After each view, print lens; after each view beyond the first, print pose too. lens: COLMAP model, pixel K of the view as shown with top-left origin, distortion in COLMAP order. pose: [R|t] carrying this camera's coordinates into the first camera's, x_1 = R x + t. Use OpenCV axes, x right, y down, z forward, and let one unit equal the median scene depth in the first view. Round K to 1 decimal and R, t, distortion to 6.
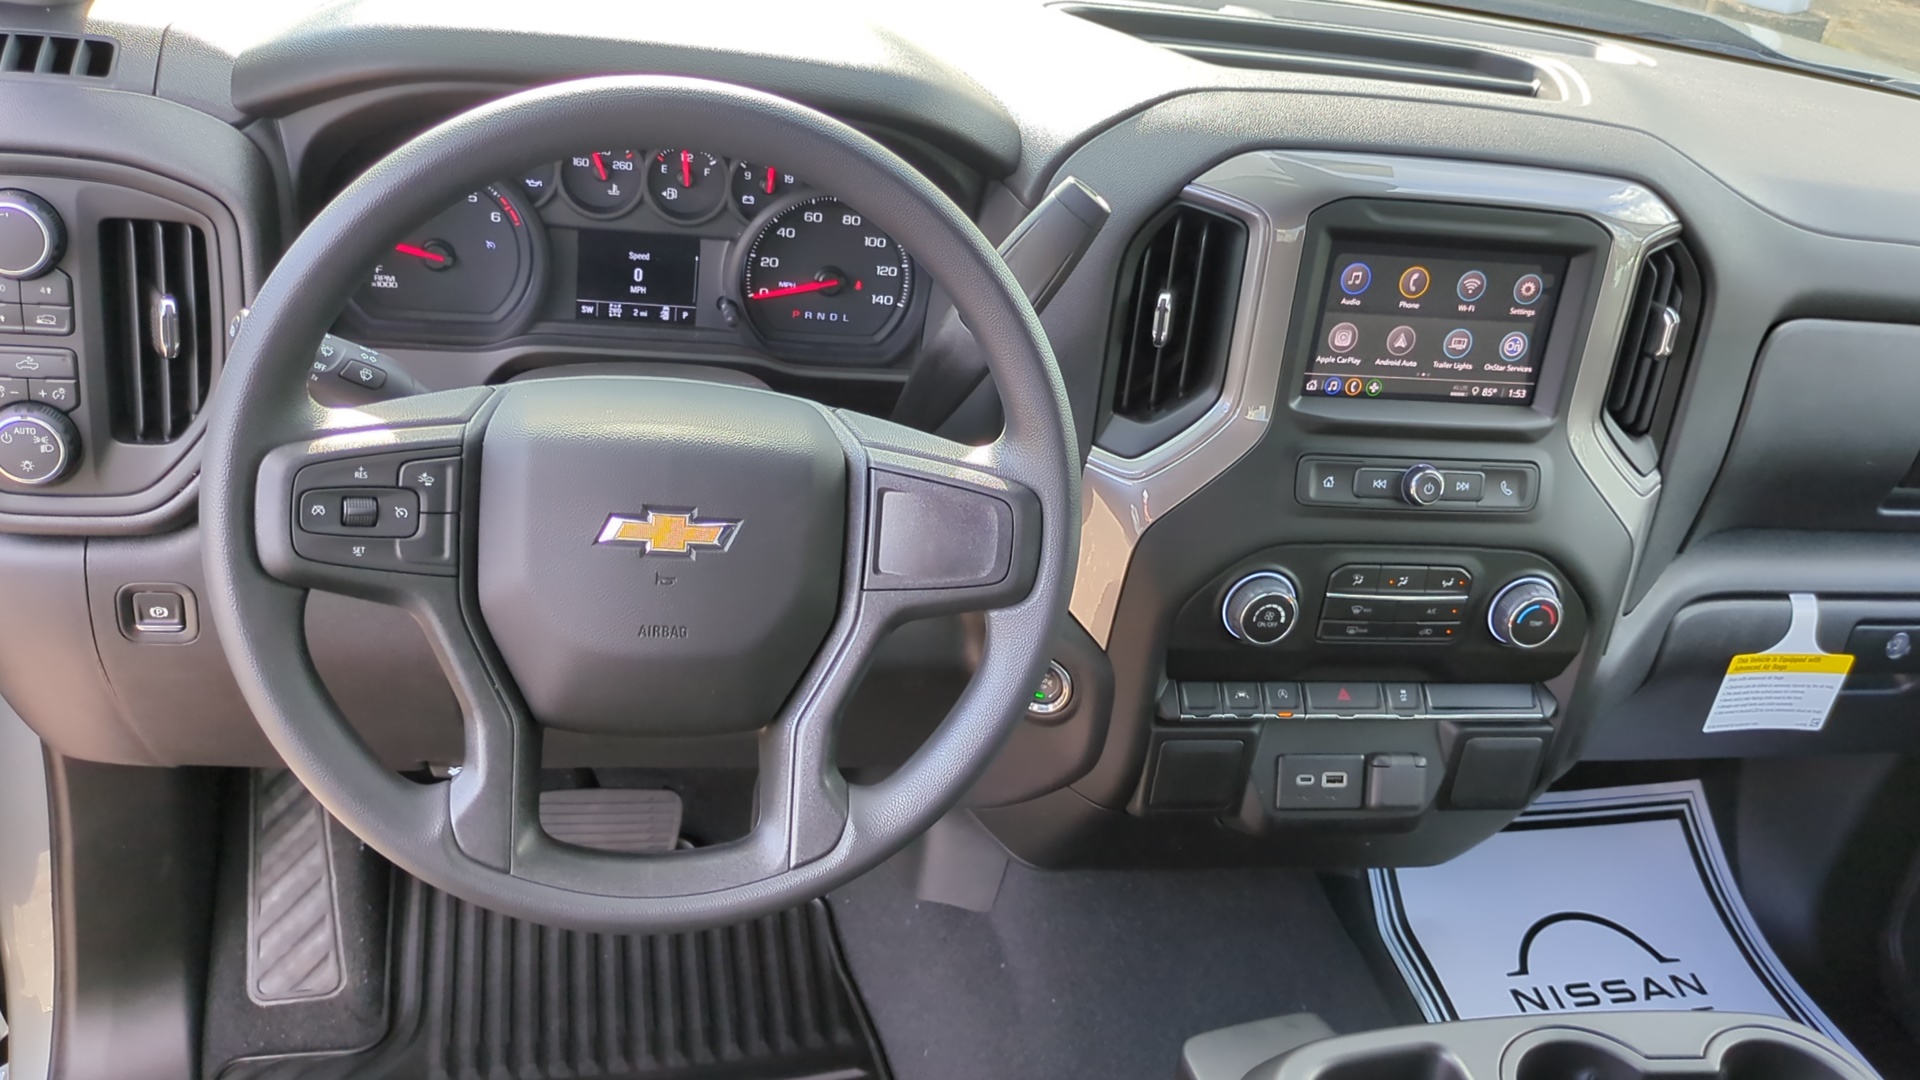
lens RADIAL K [[1609.9, 0, 960.0], [0, 1609.9, 540.0], [0, 0, 1]] dist [0.024813, -0.069934]
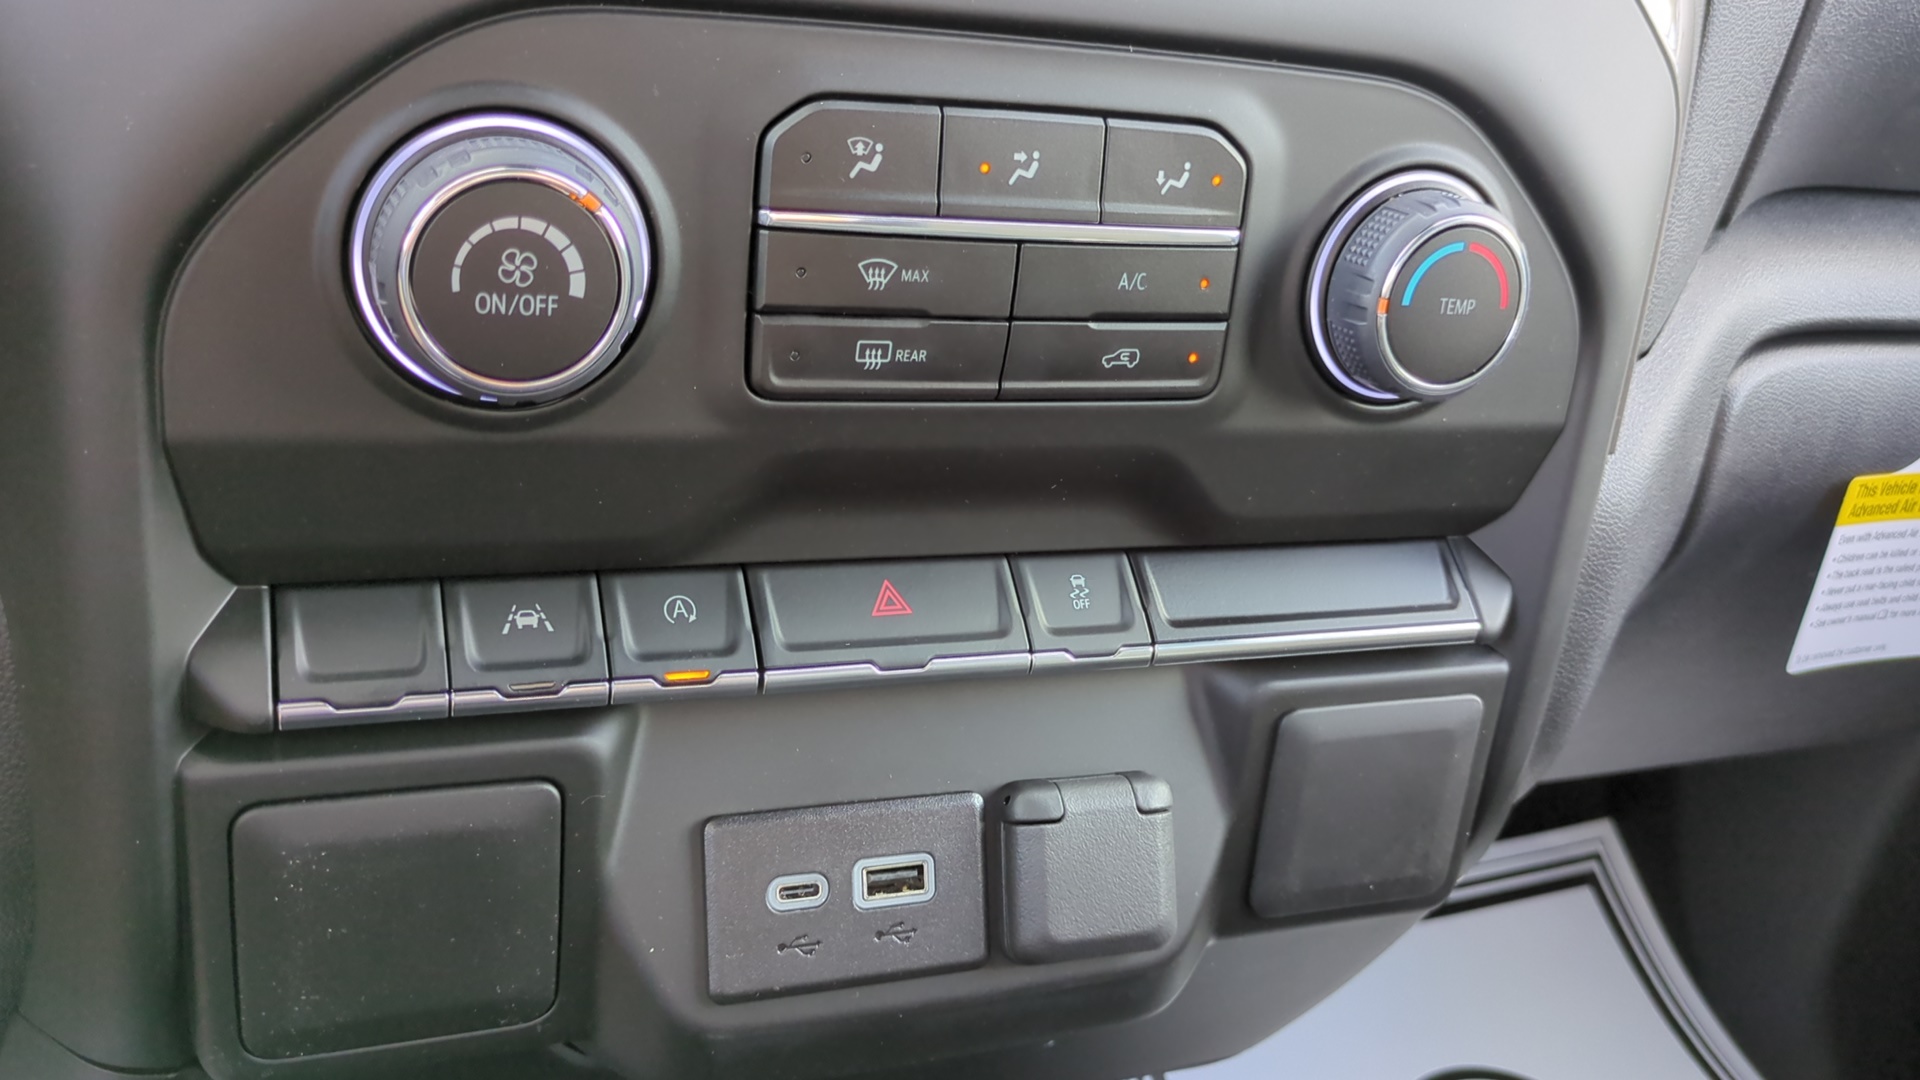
lens RADIAL K [[1609.9, 0, 960.0], [0, 1609.9, 540.0], [0, 0, 1]] dist [0.024813, -0.069934]
pose [[0.984531, -0.081675, 0.155012, 0.213579], [0.094338, 0.992622, -0.076167, 0.114273], [-0.147648, 0.089612, 0.984972, 0.723680]]
